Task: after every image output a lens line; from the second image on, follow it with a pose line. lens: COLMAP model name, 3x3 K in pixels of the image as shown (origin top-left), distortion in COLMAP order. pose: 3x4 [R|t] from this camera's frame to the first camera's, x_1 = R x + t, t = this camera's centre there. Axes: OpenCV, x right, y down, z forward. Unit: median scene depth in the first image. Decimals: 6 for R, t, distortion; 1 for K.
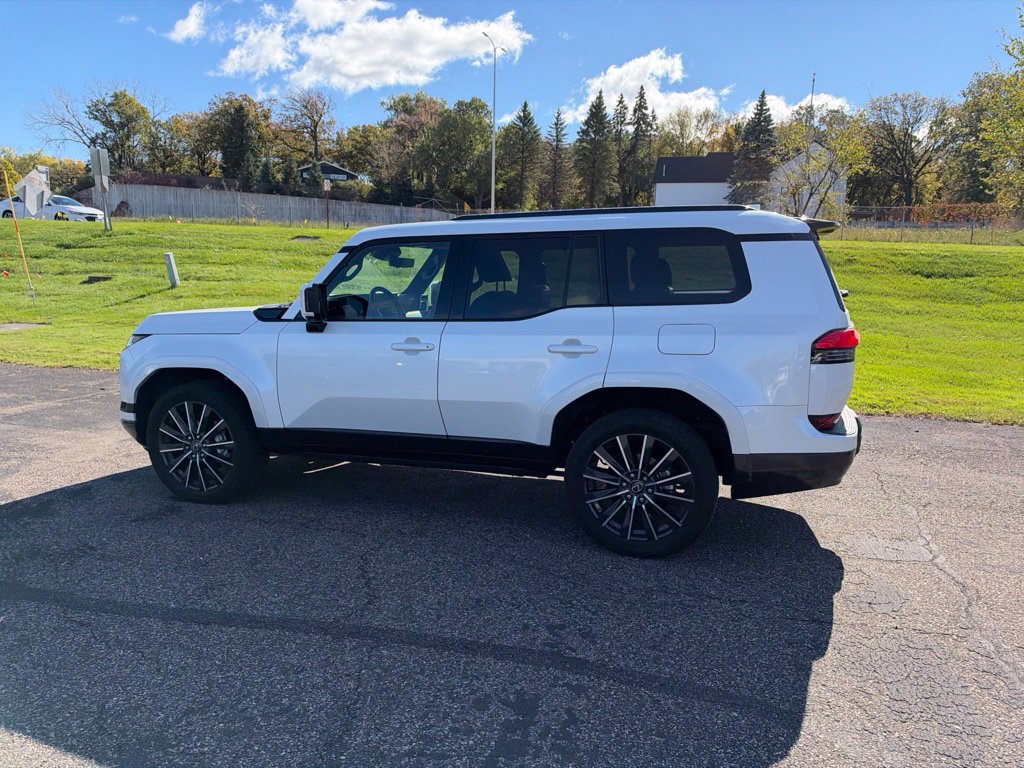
lens RADIAL K [[740.3, 0, 514.0], [0, 740.3, 384.3], [0, 0, 1]] dist [0.005826, -0.019692]
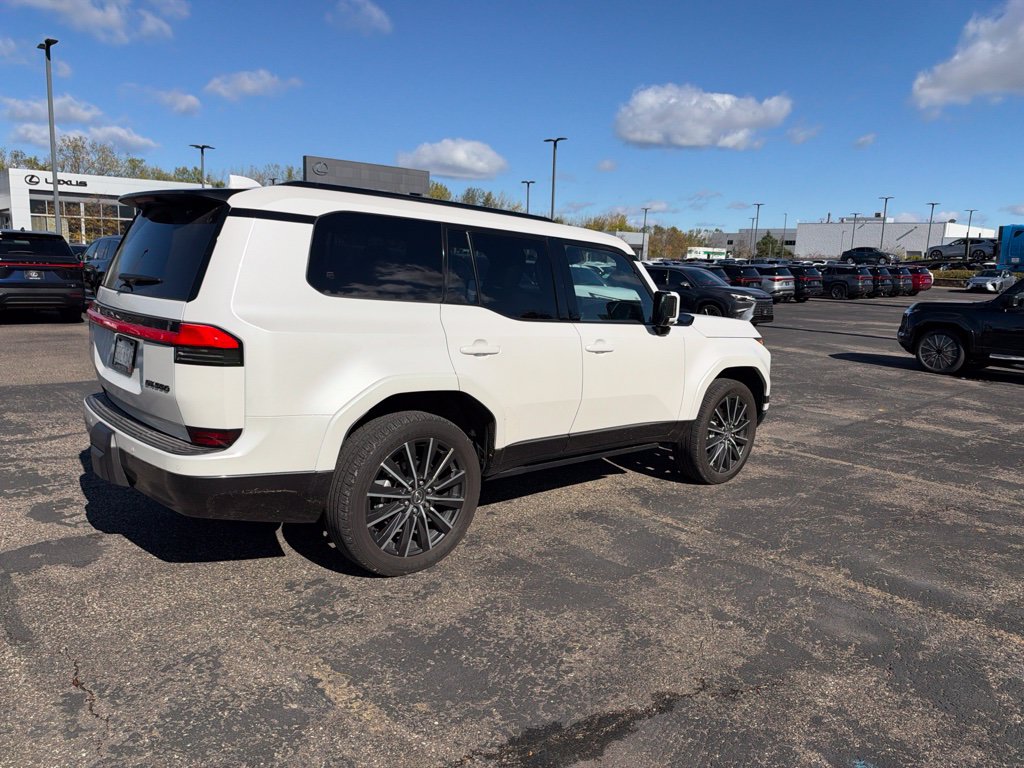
lens RADIAL K [[740.3, 0, 516.9], [0, 740.3, 383.3], [0, 0, 1]] dist [0.005826, -0.019692]
pose [[-0.498046, 0.100959, -0.861253, 0.846801], [-0.188185, 0.956946, 0.221000, -0.243938], [0.846485, 0.272143, -0.457605, 1.598139]]
